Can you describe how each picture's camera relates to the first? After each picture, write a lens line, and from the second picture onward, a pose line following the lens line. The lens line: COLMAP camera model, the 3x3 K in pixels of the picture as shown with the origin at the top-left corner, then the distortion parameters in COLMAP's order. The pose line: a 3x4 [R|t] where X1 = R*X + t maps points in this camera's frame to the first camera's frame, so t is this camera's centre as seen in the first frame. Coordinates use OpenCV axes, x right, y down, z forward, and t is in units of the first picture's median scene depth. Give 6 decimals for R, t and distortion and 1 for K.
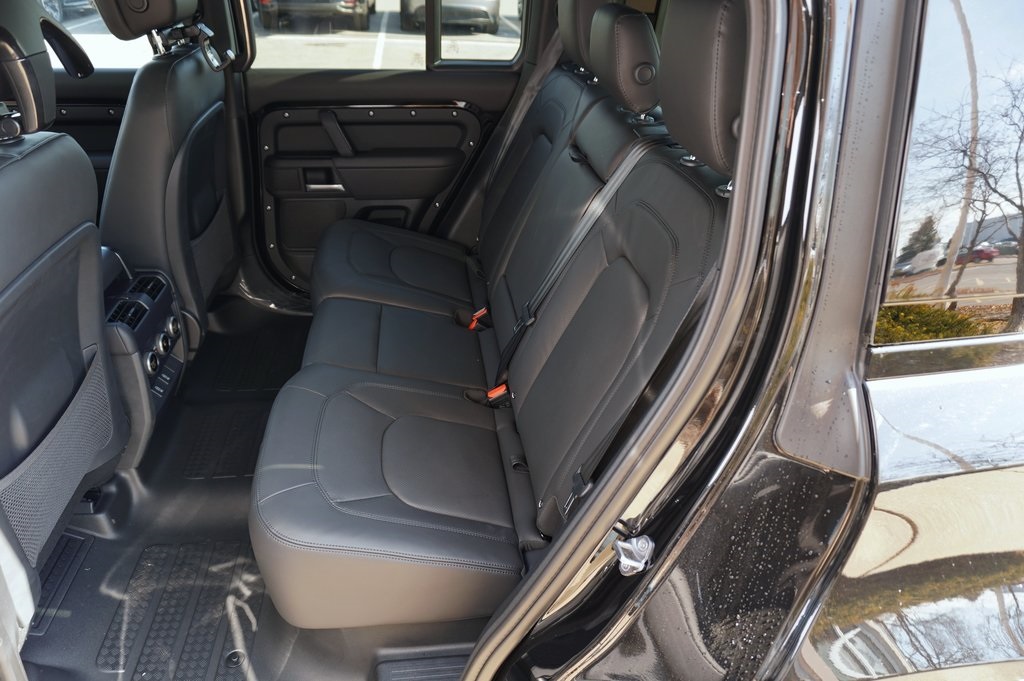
lens RADIAL K [[684.1, 0, 509.1], [0, 684.1, 338.2], [0, 0, 1]] dist [-0.044563, 0.033963]
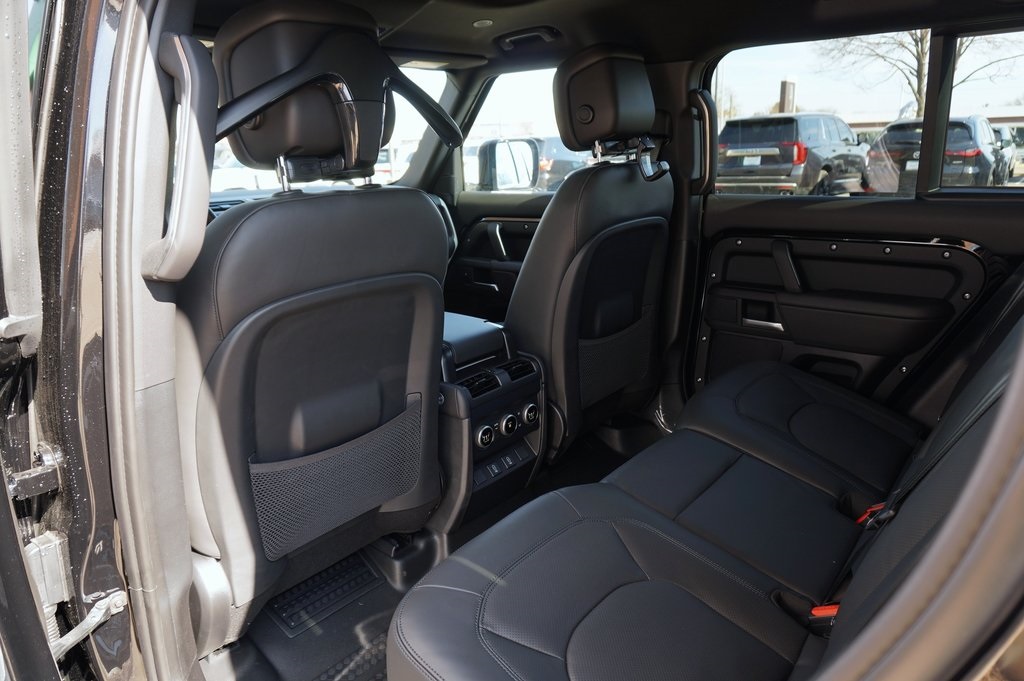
lens RADIAL K [[684.1, 0, 511.3], [0, 684.1, 342.9], [0, 0, 1]] dist [-0.044563, 0.033963]
pose [[0.686284, 0.148986, -0.711911, 0.138869], [-0.321625, 0.940062, -0.113314, 0.005208], [0.652359, 0.306735, 0.693067, 0.192361]]
